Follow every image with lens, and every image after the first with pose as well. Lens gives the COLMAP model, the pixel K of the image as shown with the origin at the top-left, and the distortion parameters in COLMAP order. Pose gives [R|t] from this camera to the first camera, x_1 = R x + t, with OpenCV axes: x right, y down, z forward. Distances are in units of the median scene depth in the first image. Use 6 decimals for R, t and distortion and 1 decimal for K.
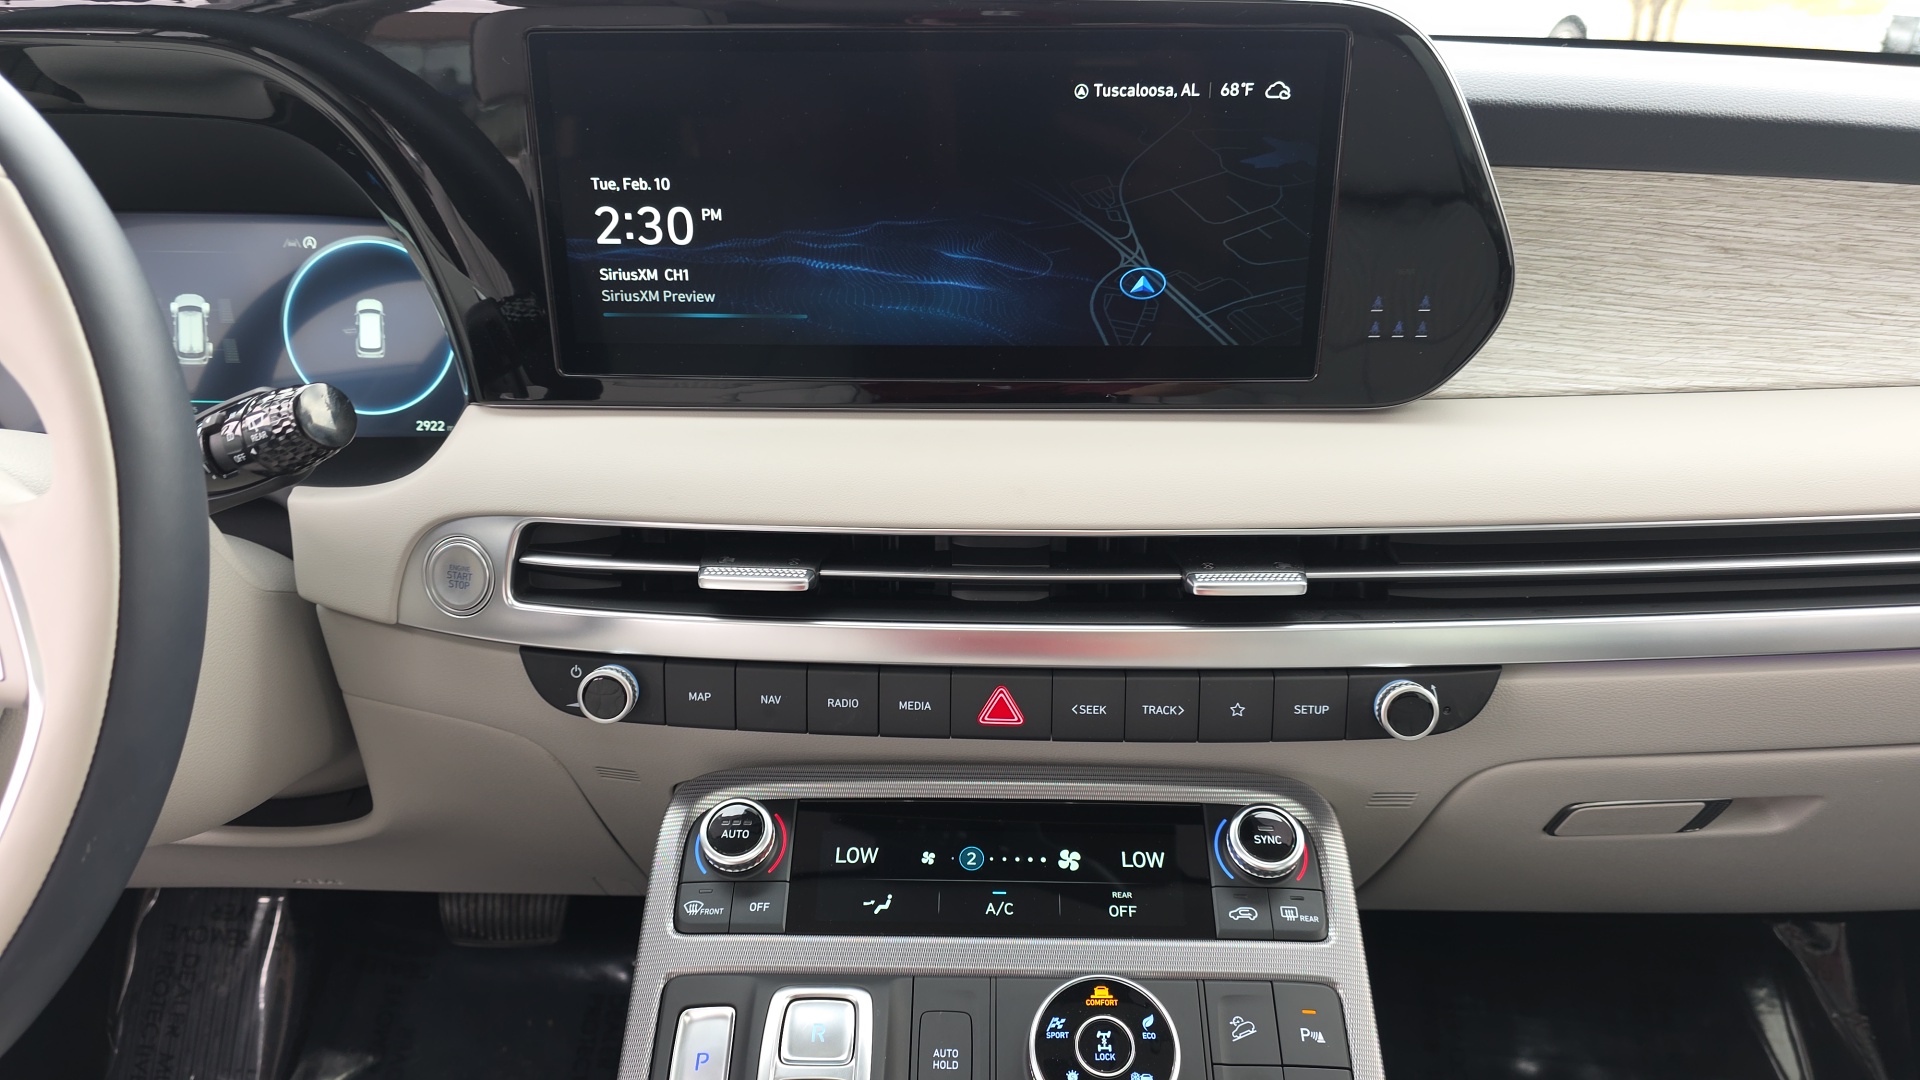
lens RADIAL K [[1309.7, 0, 960.0], [0, 1309.7, 540.0], [0, 0, 1]] dist [0.060823, -0.062084]
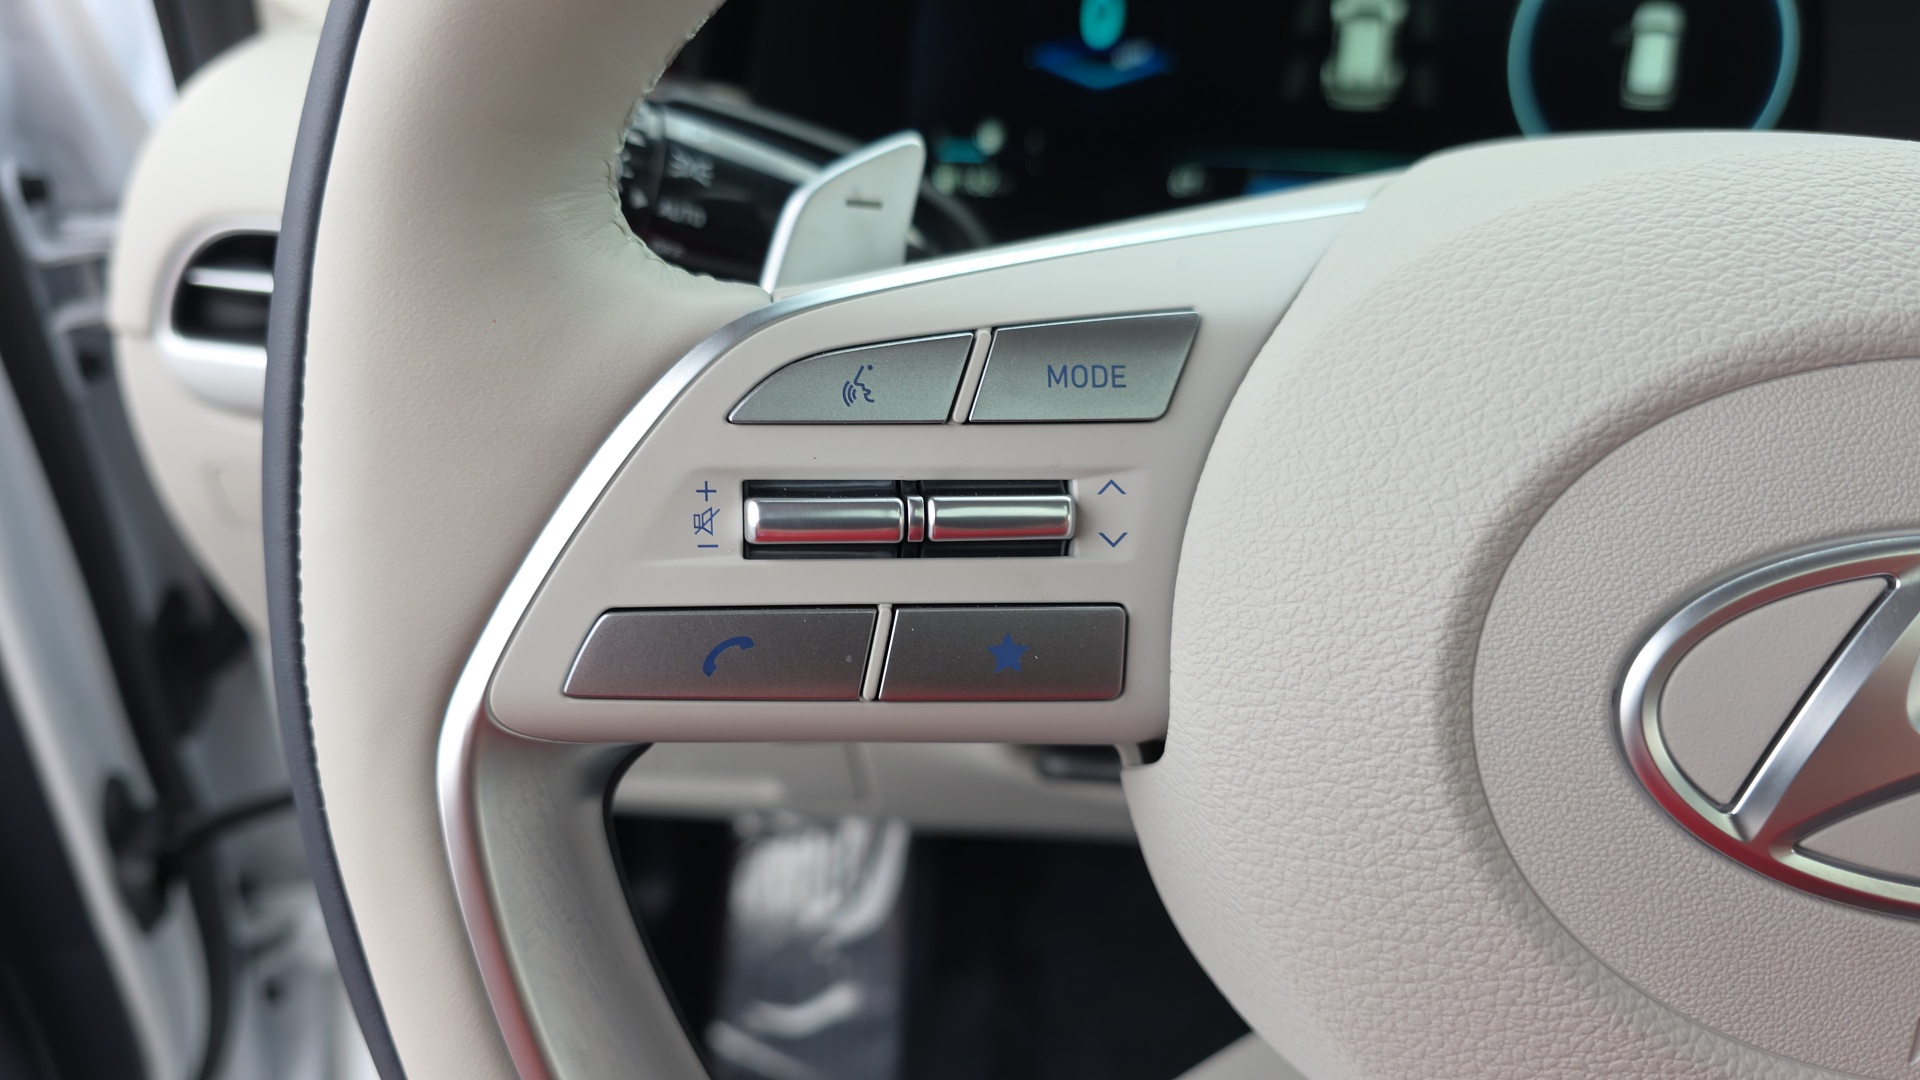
lens RADIAL K [[1384.0, 0, 960.0], [0, 1384.0, 540.0], [0, 0, 1]] dist [0.025870, -0.081369]
pose [[0.999120, 0.039541, -0.013999, -0.966451], [-0.036975, 0.987813, 0.151187, -0.026231], [0.019806, -0.150537, 0.988406, 0.401037]]
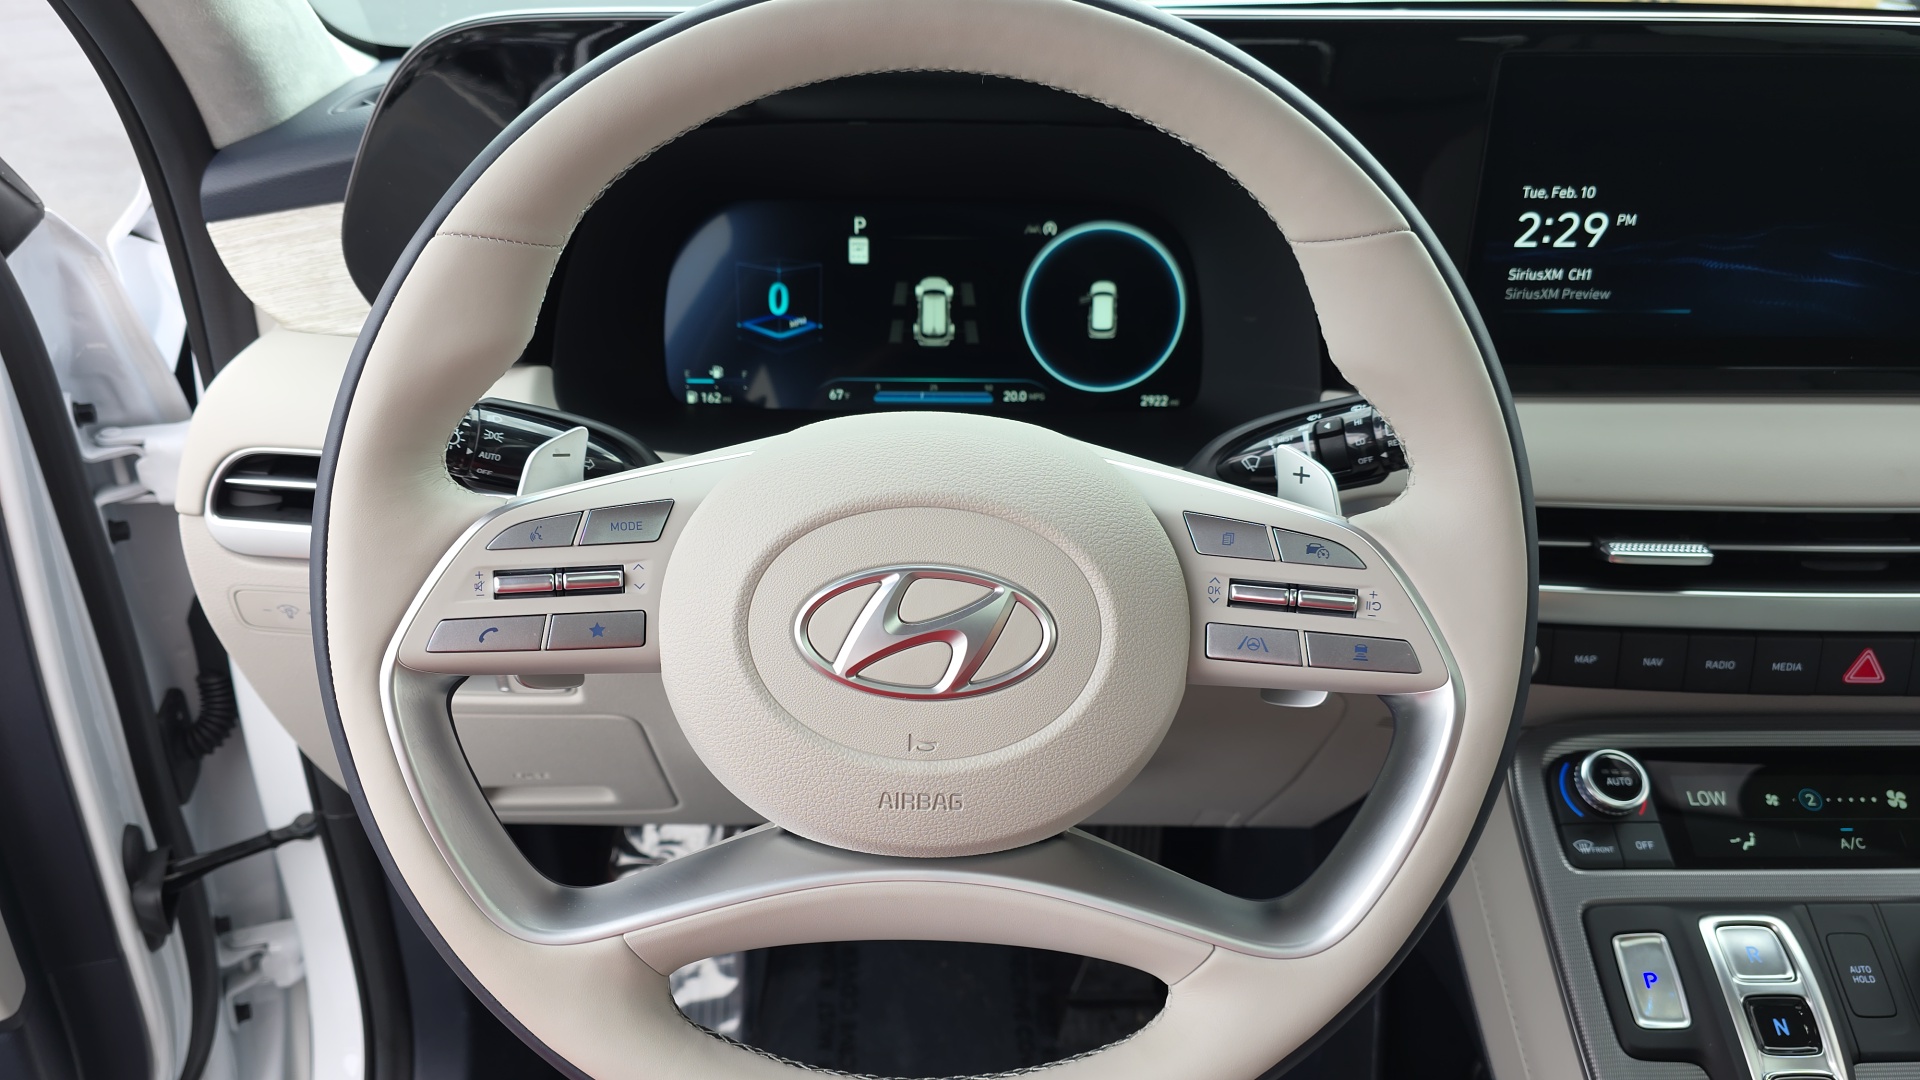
lens RADIAL K [[1309.7, 0, 960.0], [0, 1309.7, 540.0], [0, 0, 1]] dist [0.060823, -0.062084]
pose [[0.999014, -0.008955, 0.043485, -0.779376], [0.005970, 0.997648, 0.068288, -0.061058], [-0.043994, -0.067961, 0.996717, -0.082124]]
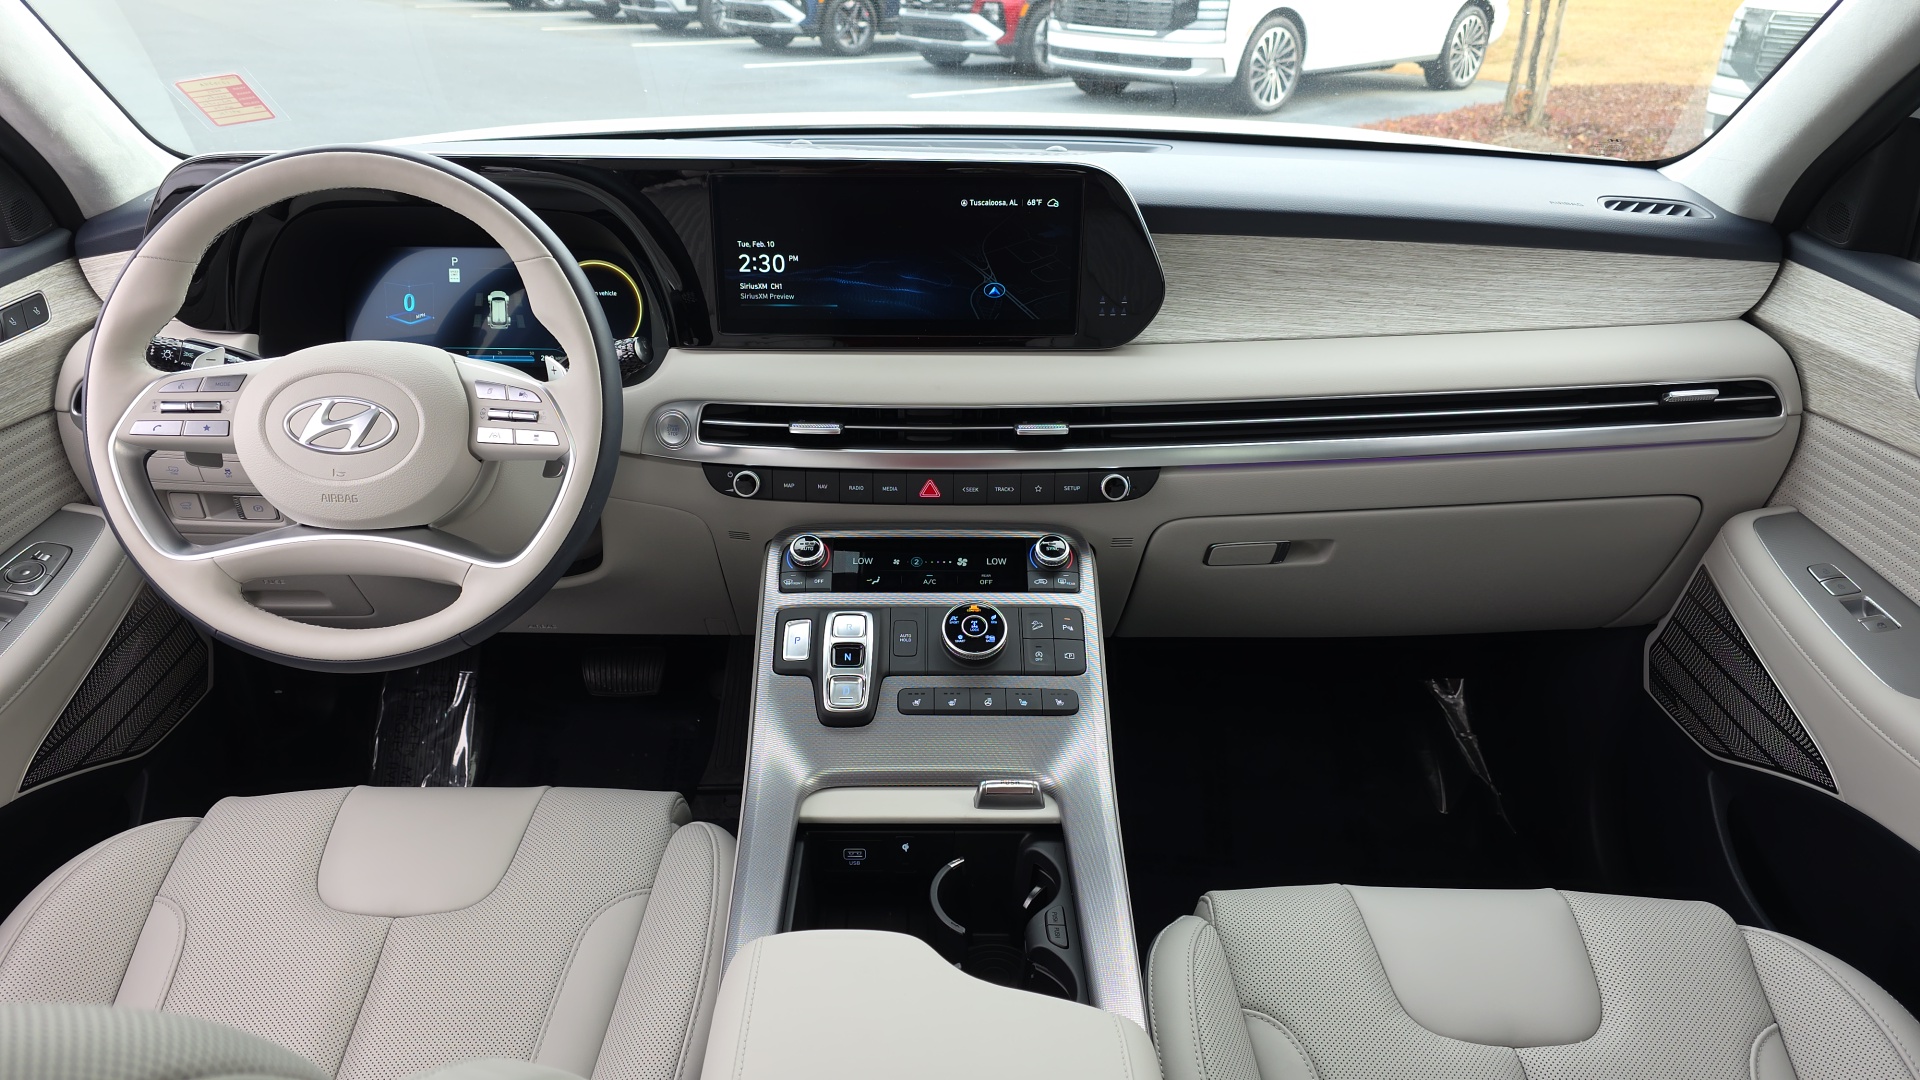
lens RADIAL K [[1288.5, 0, 926.7], [0, 1288.5, 550.0], [0, 0, 1]] dist [0.091933, -0.092934]
pose [[0.999782, -0.006351, 0.019878, -0.016346], [0.005611, 0.999297, 0.037074, 0.149172], [-0.020099, -0.036955, 0.999115, -1.117546]]
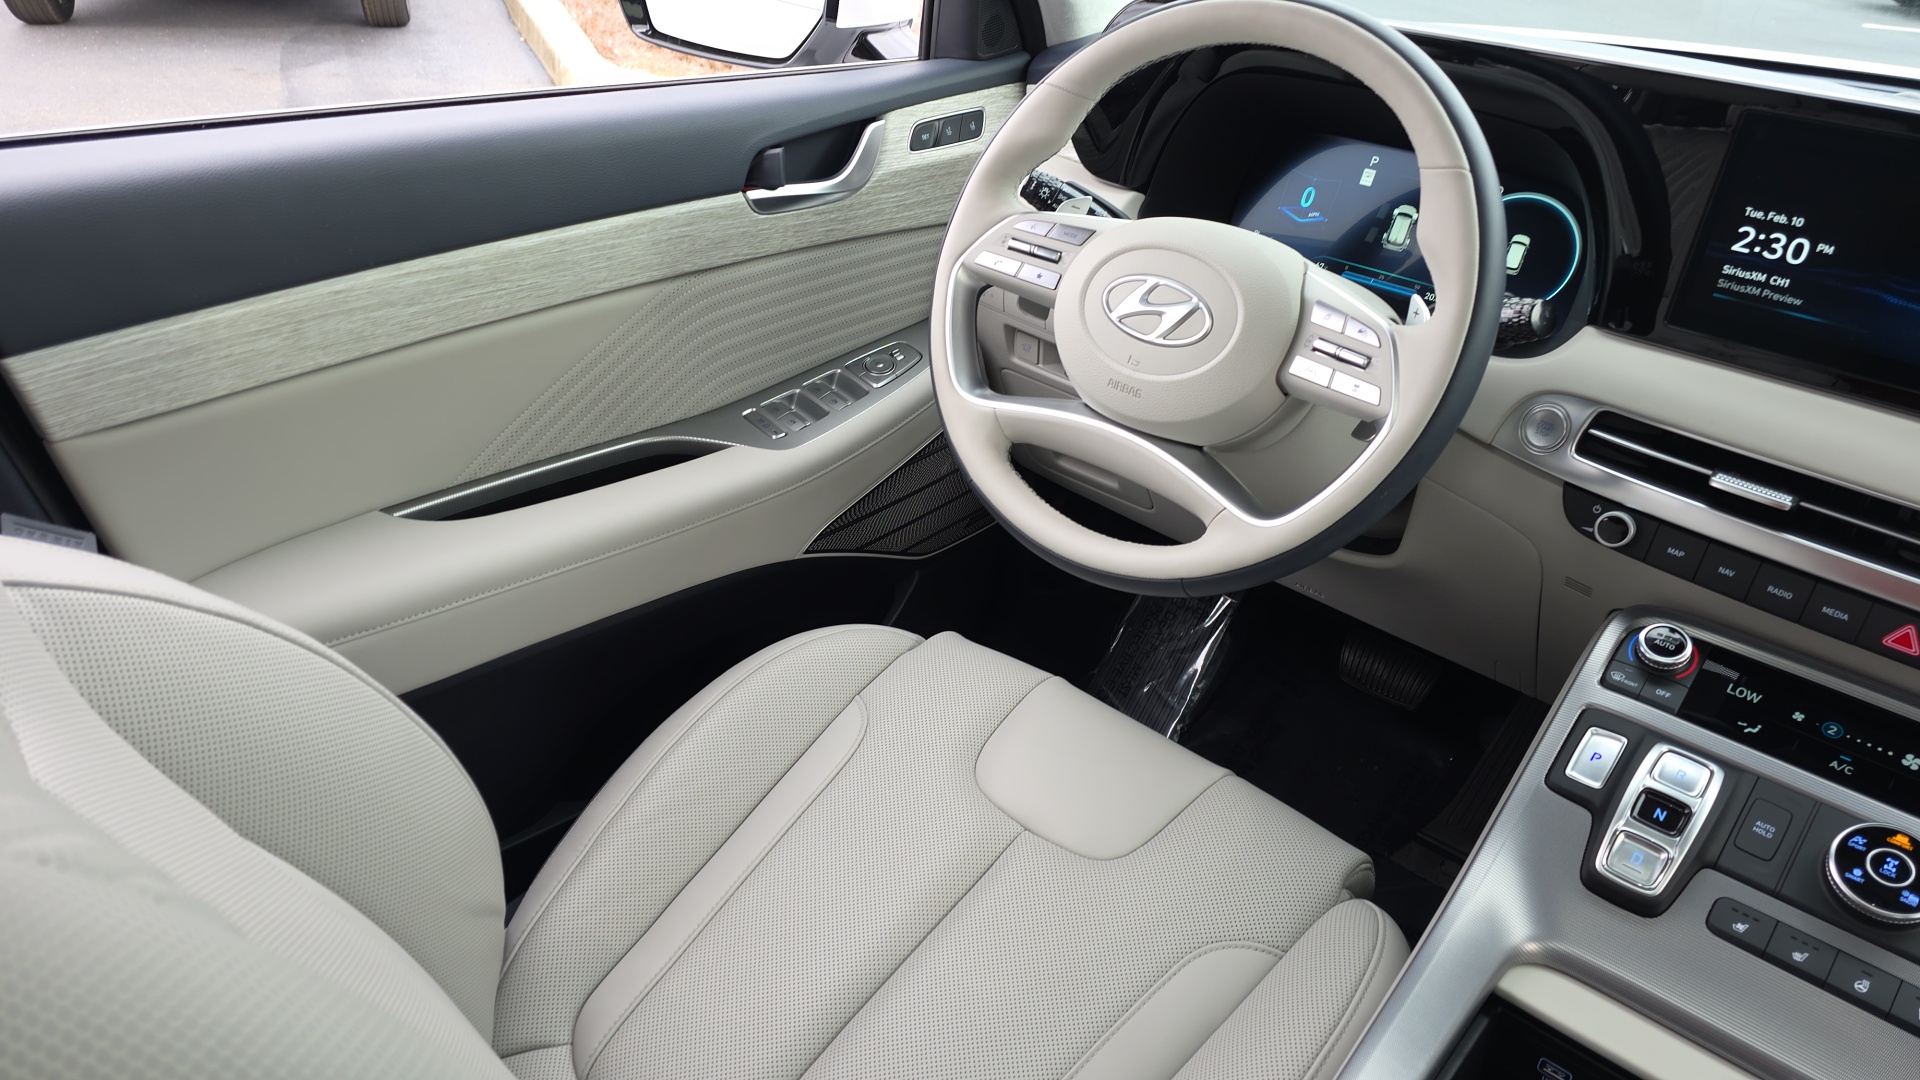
lens RADIAL K [[1295.3, 0, 949.7], [0, 1295.3, 527.7], [0, 0, 1]] dist [0.064741, -0.058350]
pose [[0.765302, 0.357974, -0.534946, -0.038374], [-0.313940, 0.933120, 0.175295, 0.090034], [0.561920, 0.033788, 0.826501, -0.741141]]
